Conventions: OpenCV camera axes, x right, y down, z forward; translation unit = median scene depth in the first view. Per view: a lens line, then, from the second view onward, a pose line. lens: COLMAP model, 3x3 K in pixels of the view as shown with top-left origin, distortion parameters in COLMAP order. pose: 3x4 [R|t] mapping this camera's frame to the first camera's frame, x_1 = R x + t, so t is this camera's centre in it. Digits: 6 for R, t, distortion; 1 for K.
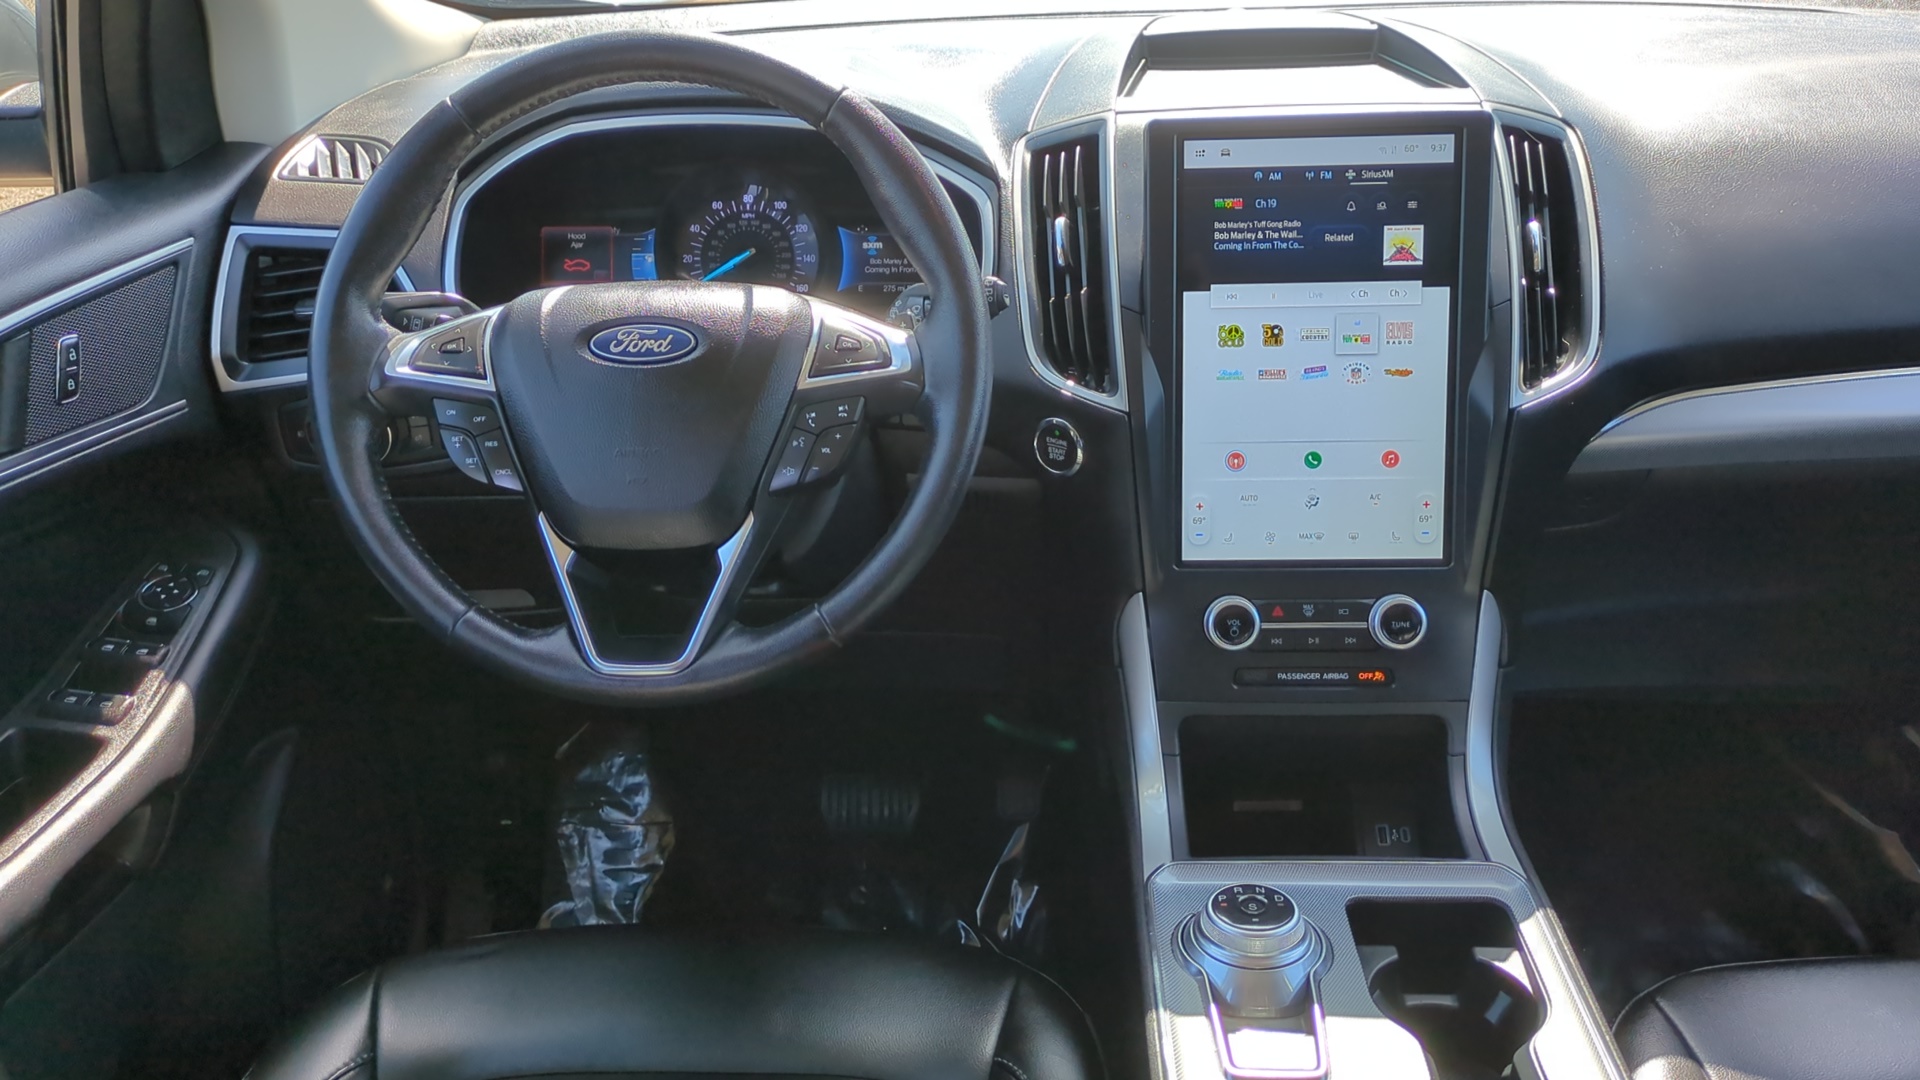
lens RADIAL K [[1651.3, 0, 958.7], [0, 1651.3, 554.8], [0, 0, 1]] dist [0.066005, -0.077580]
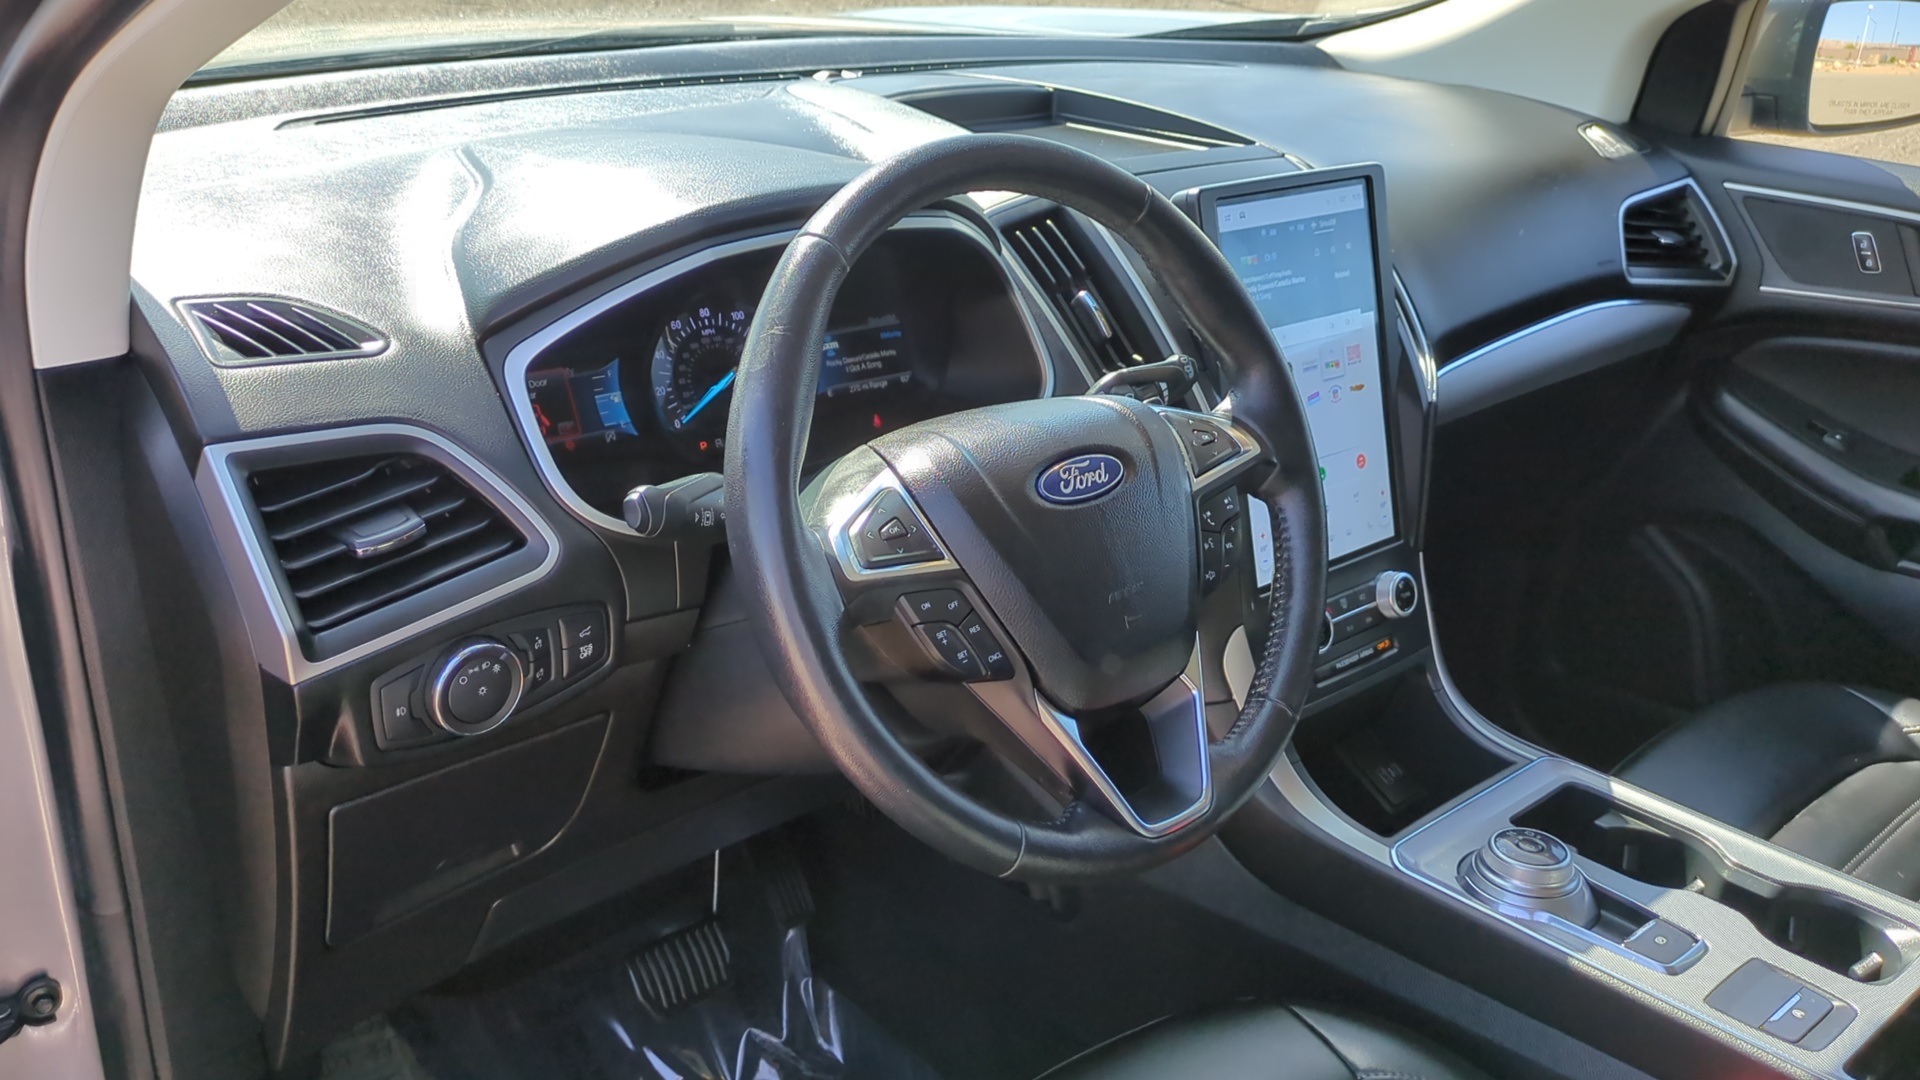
lens RADIAL K [[1651.3, 0, 974.6], [0, 1651.3, 547.1], [0, 0, 1]] dist [0.066005, -0.077580]
pose [[0.705431, -0.218029, 0.674411, -0.739655], [0.228608, 0.970650, 0.074676, -0.149559], [-0.670899, 0.101497, 0.734570, 0.331917]]
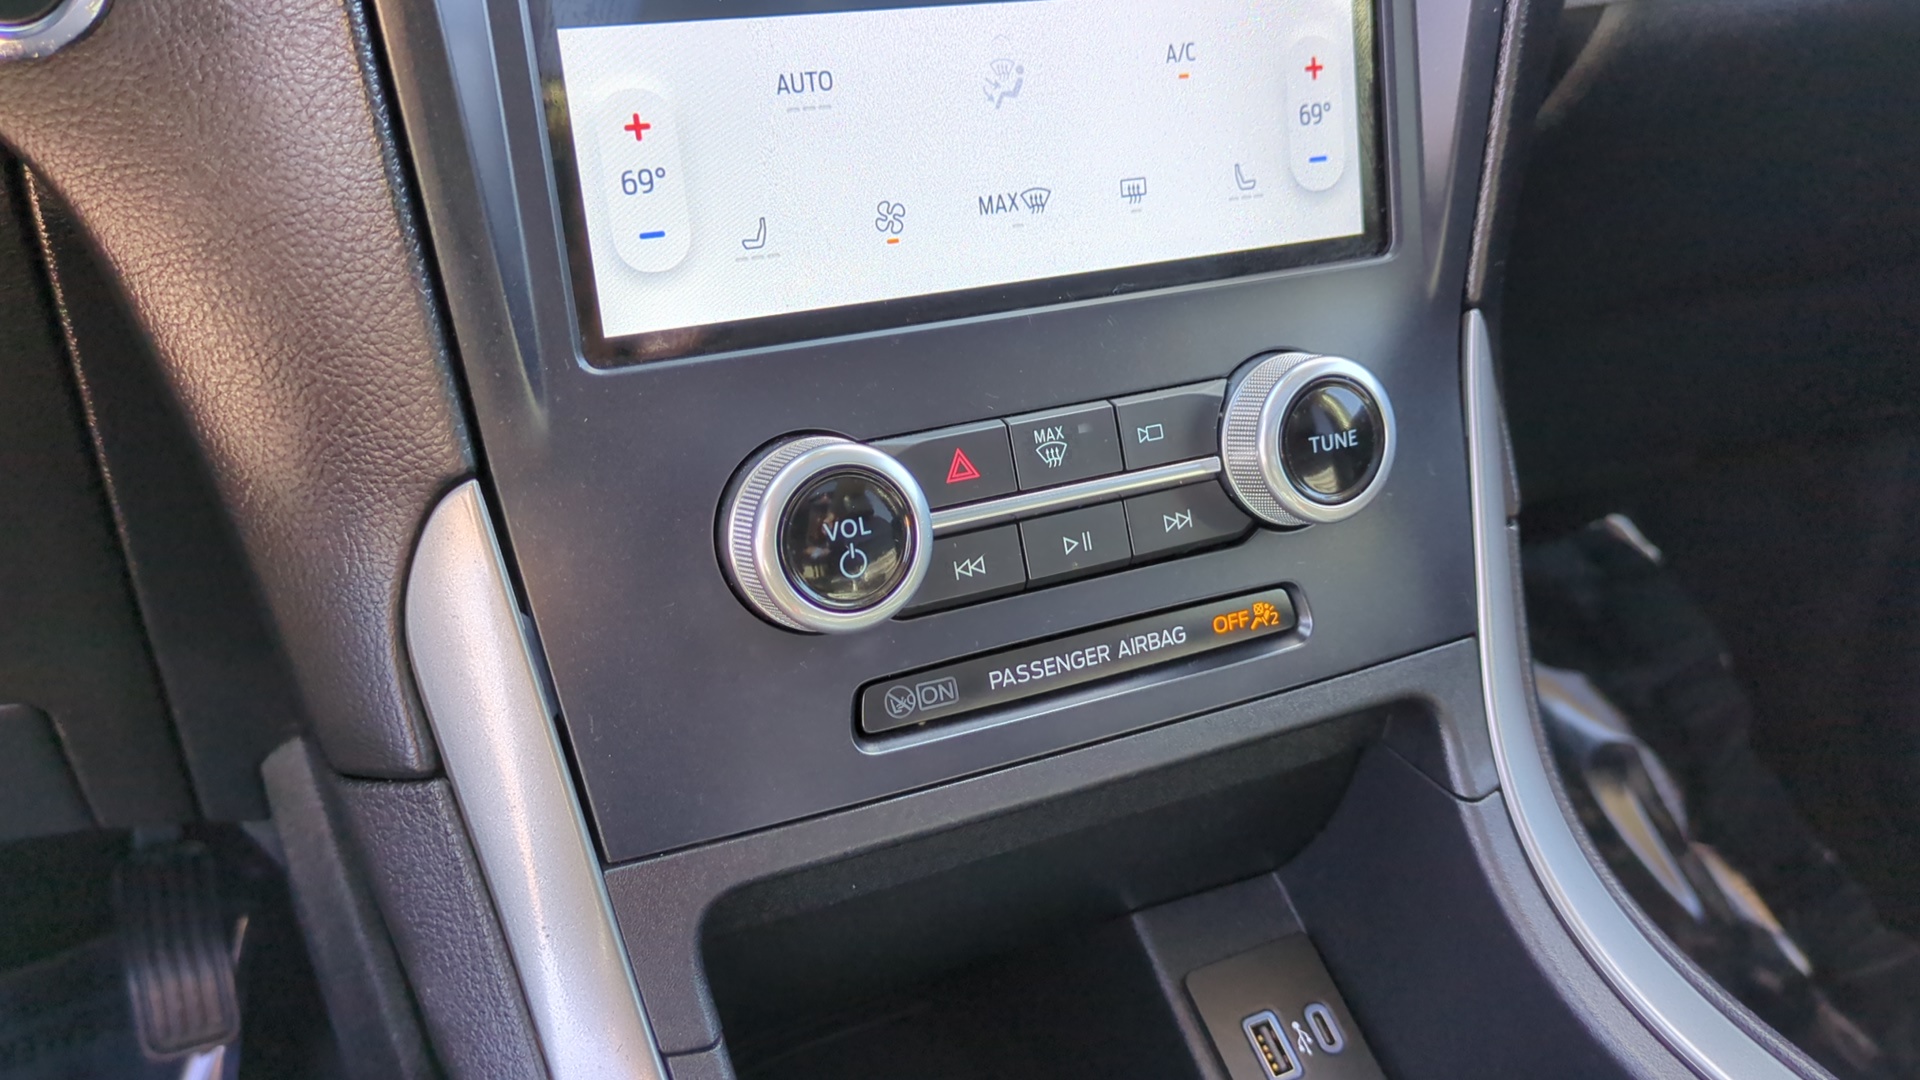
lens RADIAL K [[1651.3, 0, 963.5], [0, 1651.3, 534.2], [0, 0, 1]] dist [0.066005, -0.077580]
pose [[0.875601, -0.176761, 0.449531, 0.060704], [0.156588, 0.984253, 0.082017, 0.022313], [-0.456950, -0.001423, 0.889491, 0.750224]]
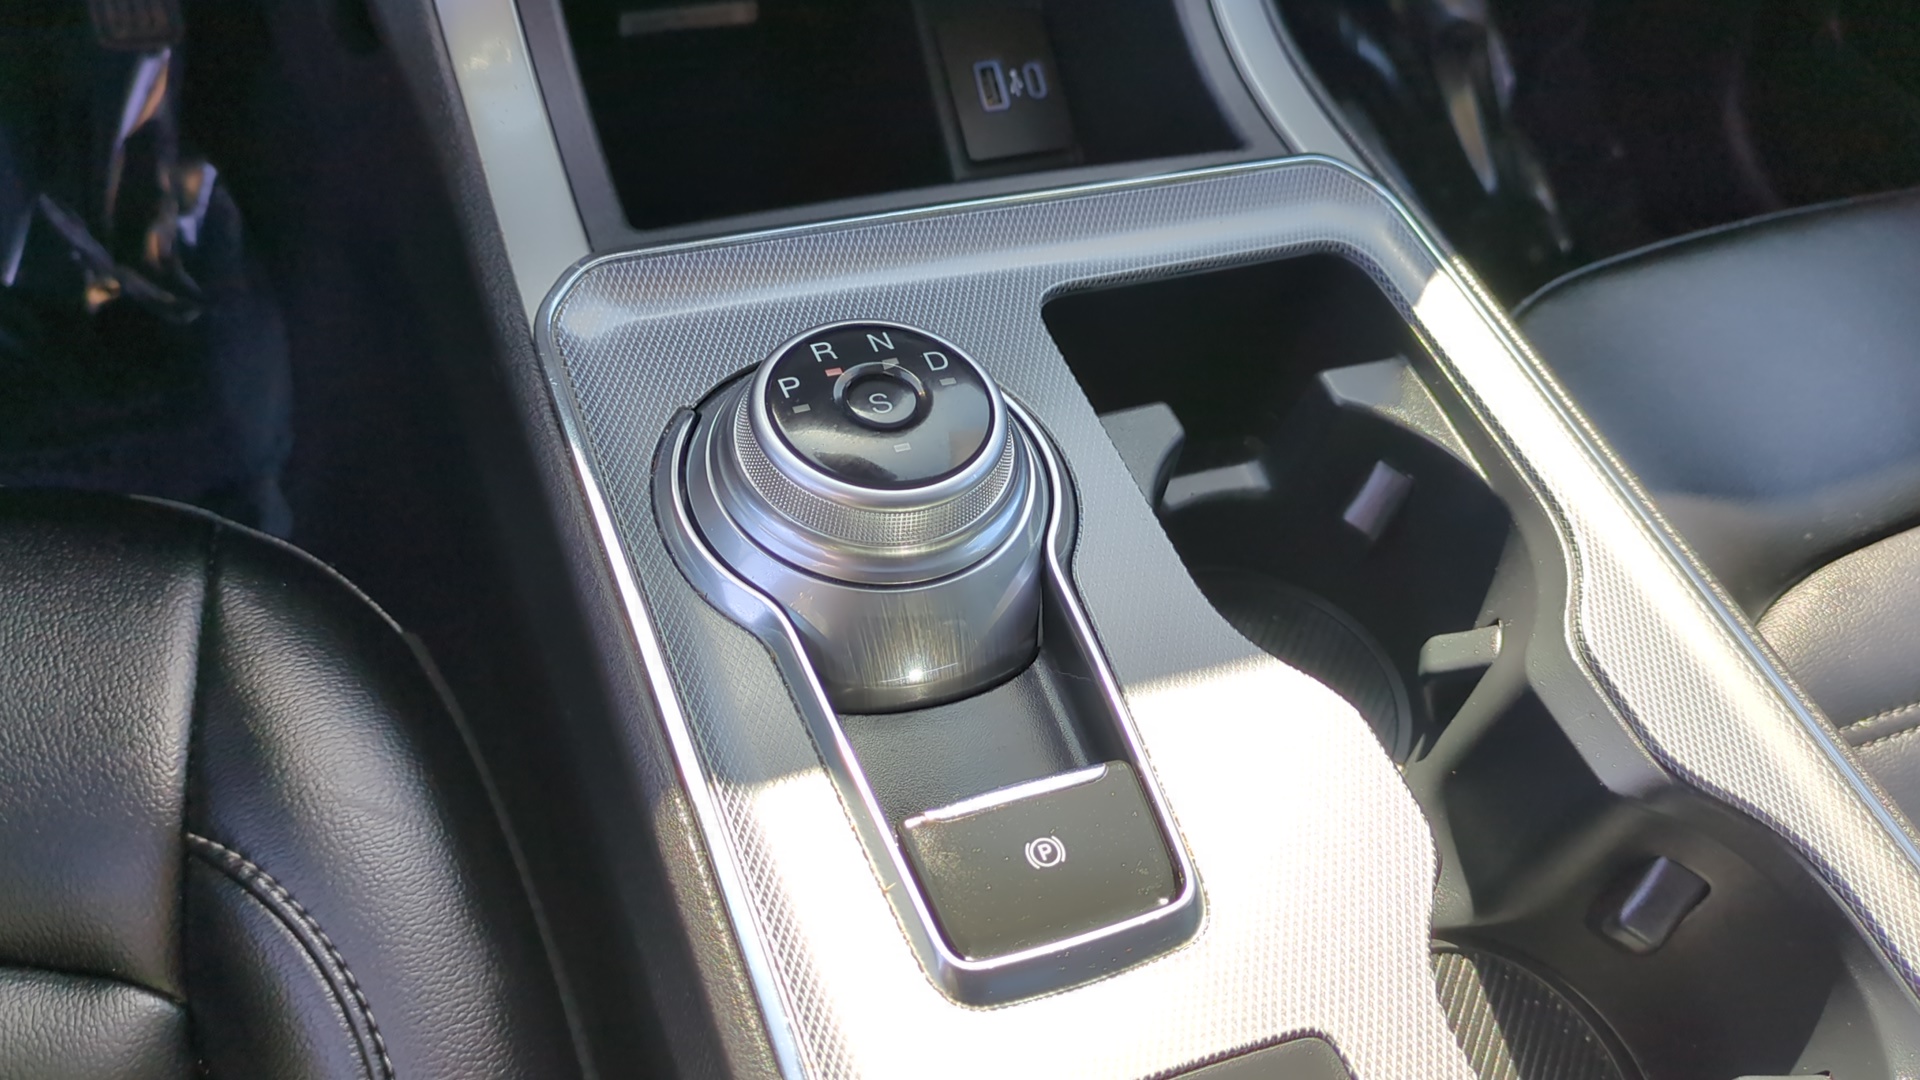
lens RADIAL K [[1651.3, 0, 950.1], [0, 1651.3, 535.8], [0, 0, 1]] dist [0.066005, -0.077580]
pose [[0.896921, -0.214303, 0.386791, 0.041996], [0.000798, 0.875497, 0.483222, 0.058096], [-0.442191, -0.433104, 0.785423, 0.616803]]
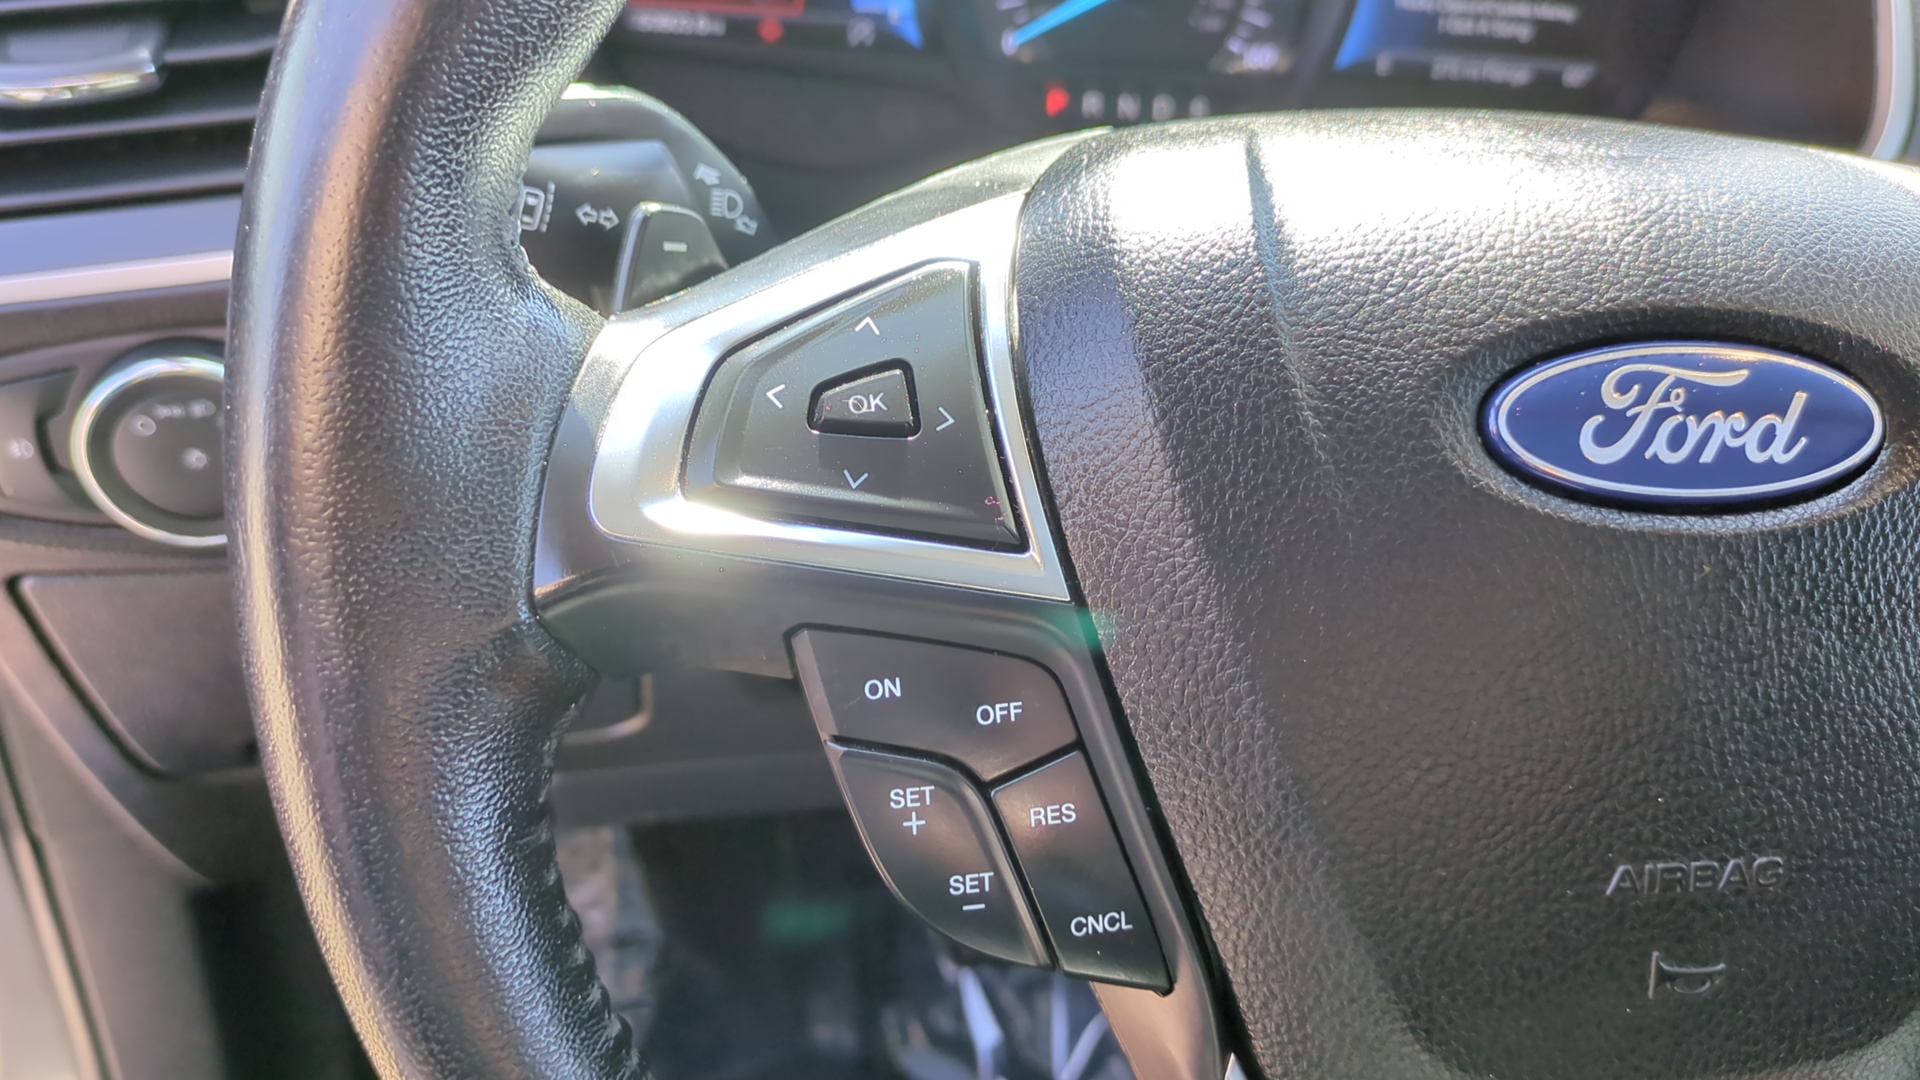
lens RADIAL K [[1651.3, 0, 968.3], [0, 1651.3, 532.3], [0, 0, 1]] dist [0.066005, -0.077580]
pose [[0.973402, -0.005267, 0.229042, -0.307306], [-0.035868, 0.983904, 0.175061, -0.131872], [-0.226277, -0.178620, 0.957546, 0.683219]]
